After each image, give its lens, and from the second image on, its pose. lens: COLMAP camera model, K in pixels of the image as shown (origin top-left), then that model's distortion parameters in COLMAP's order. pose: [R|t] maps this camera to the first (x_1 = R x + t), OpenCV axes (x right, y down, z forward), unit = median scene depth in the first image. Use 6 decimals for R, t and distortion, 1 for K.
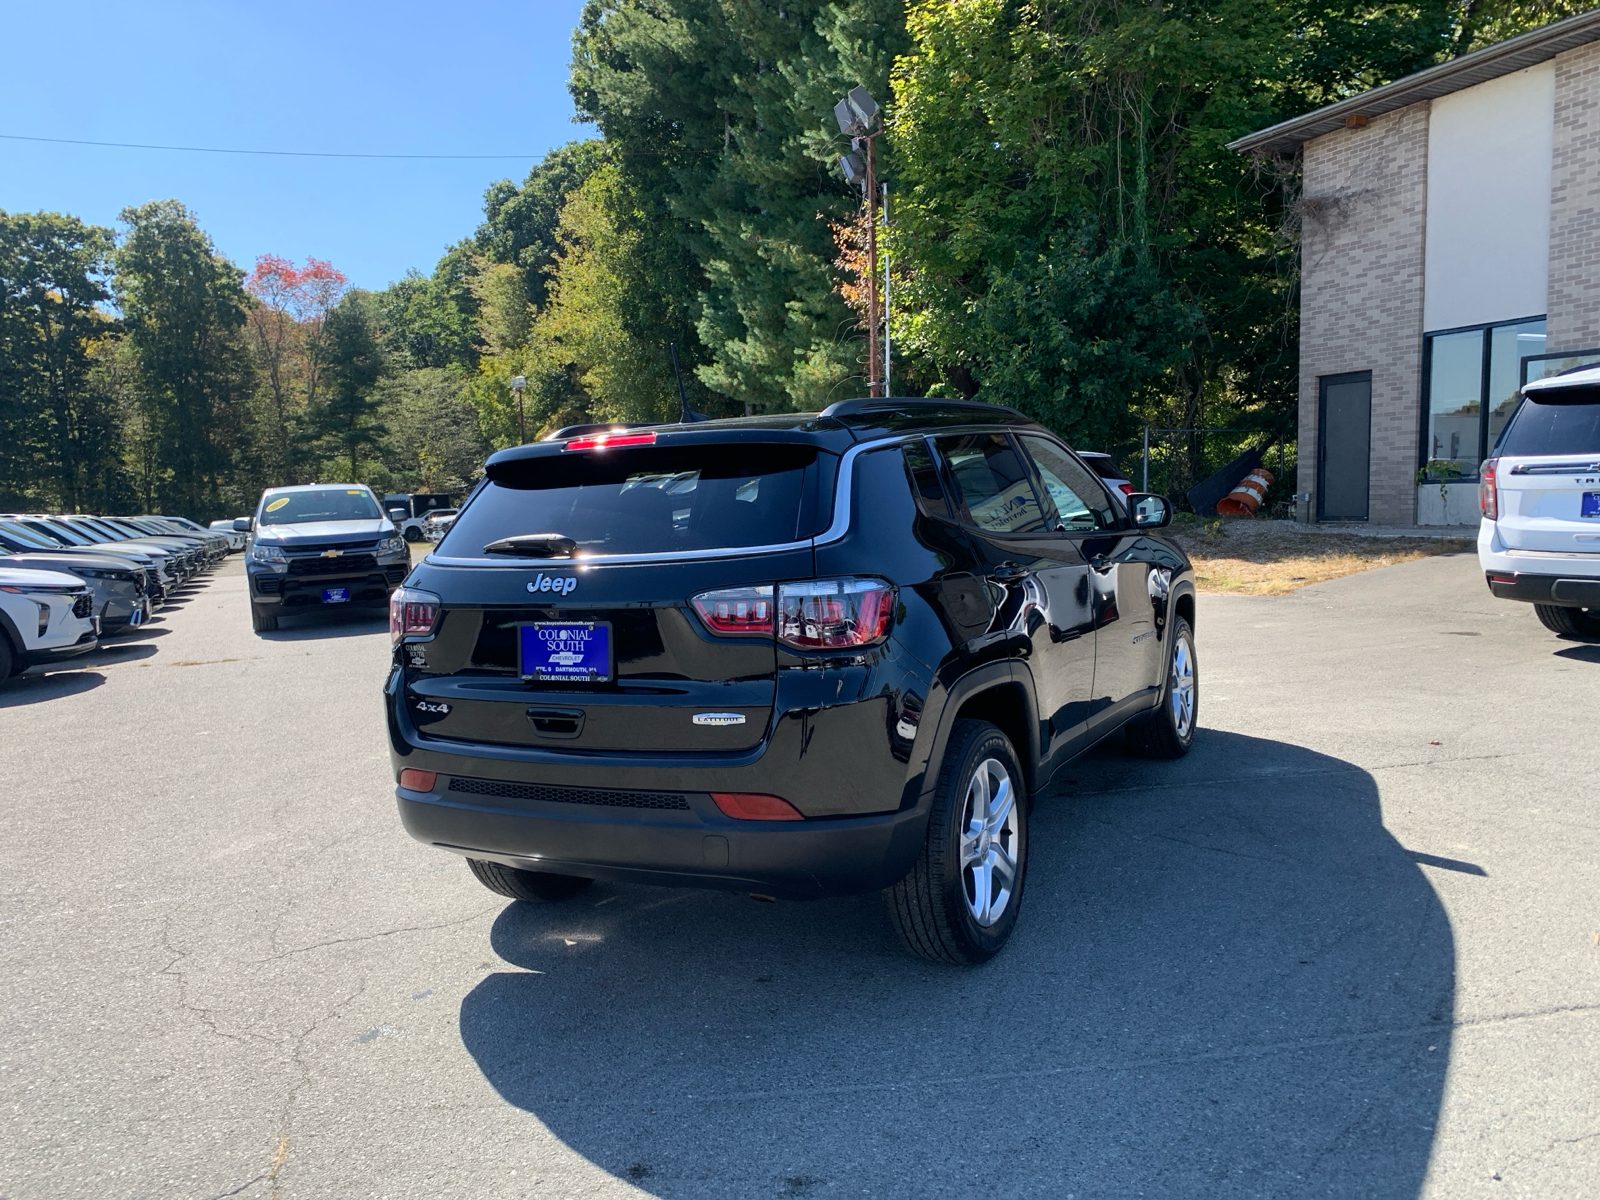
lens RADIAL K [[1208.2, 0, 794.1], [0, 1208.2, 624.8], [0, 0, 1]] dist [0.009170, -0.020154]
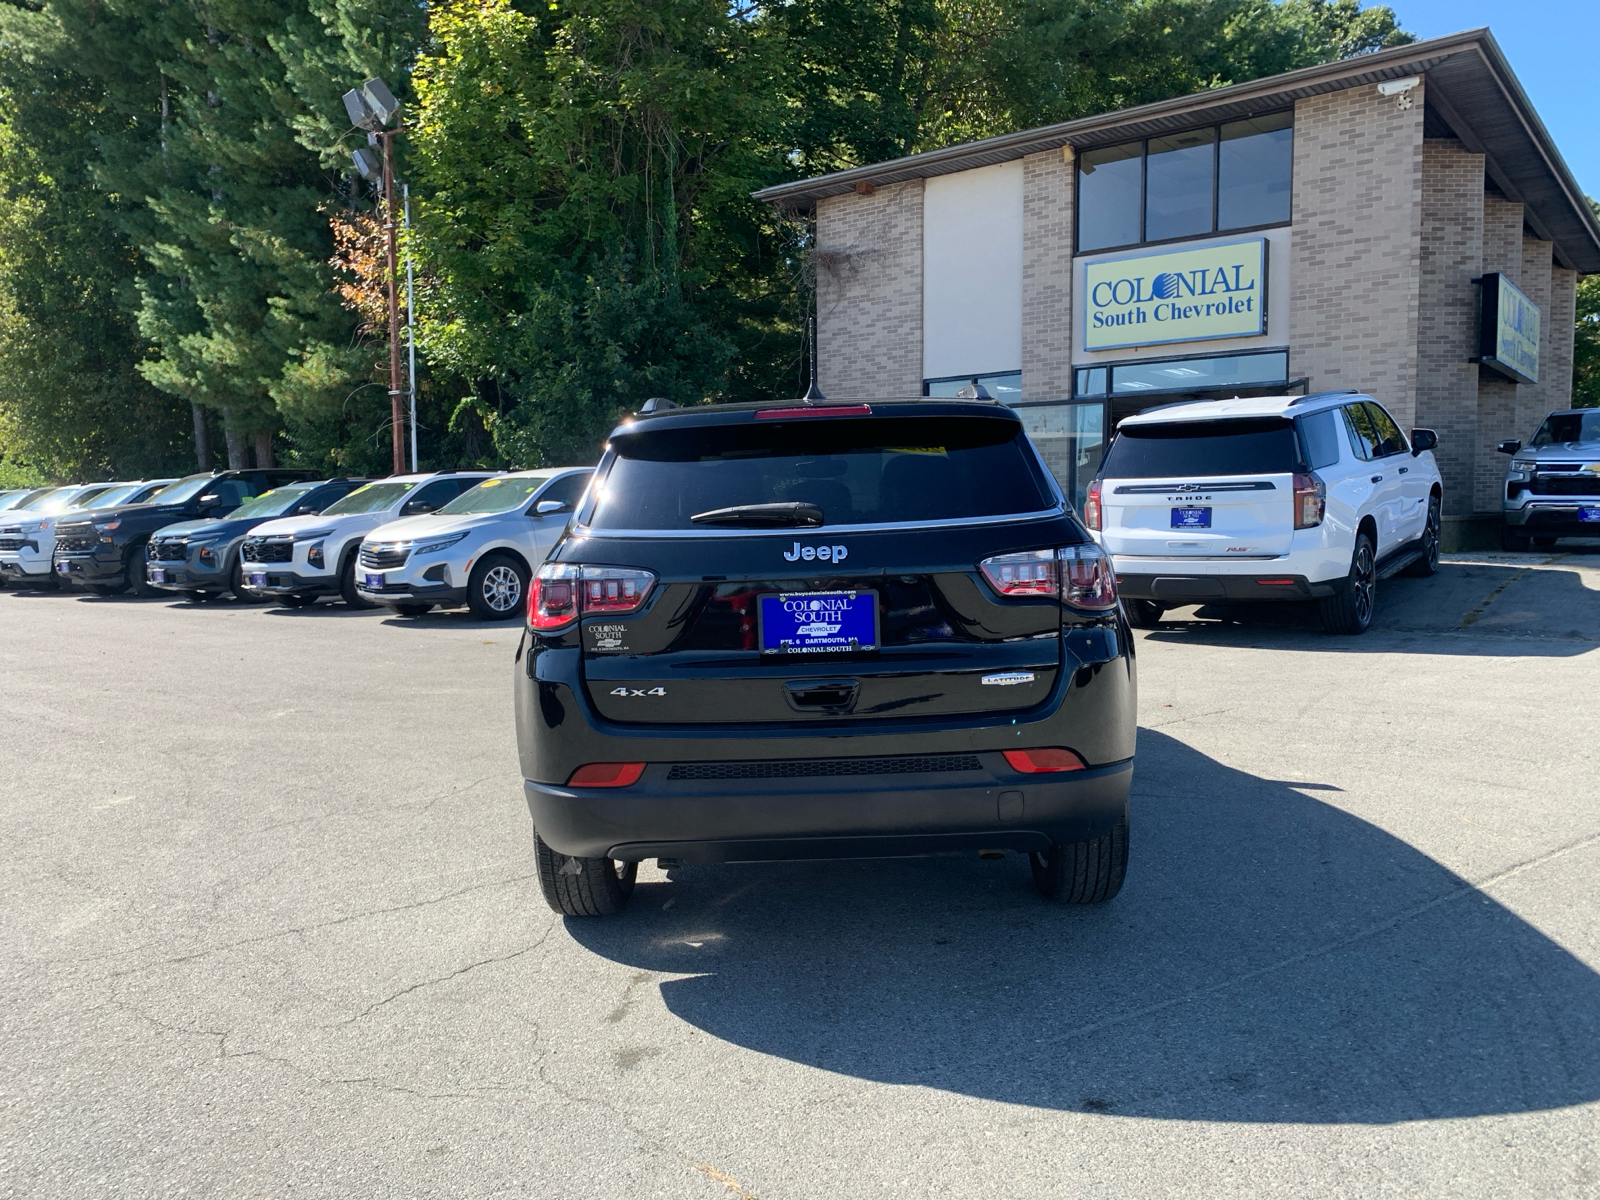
lens RADIAL K [[1208.2, 0, 802.7], [0, 1208.2, 627.6], [0, 0, 1]] dist [0.009170, -0.020154]
pose [[0.889306, -0.025740, 0.456587, -0.115966], [0.034745, 0.999332, -0.011337, 0.006634], [-0.455991, 0.025946, 0.889606, 0.026054]]
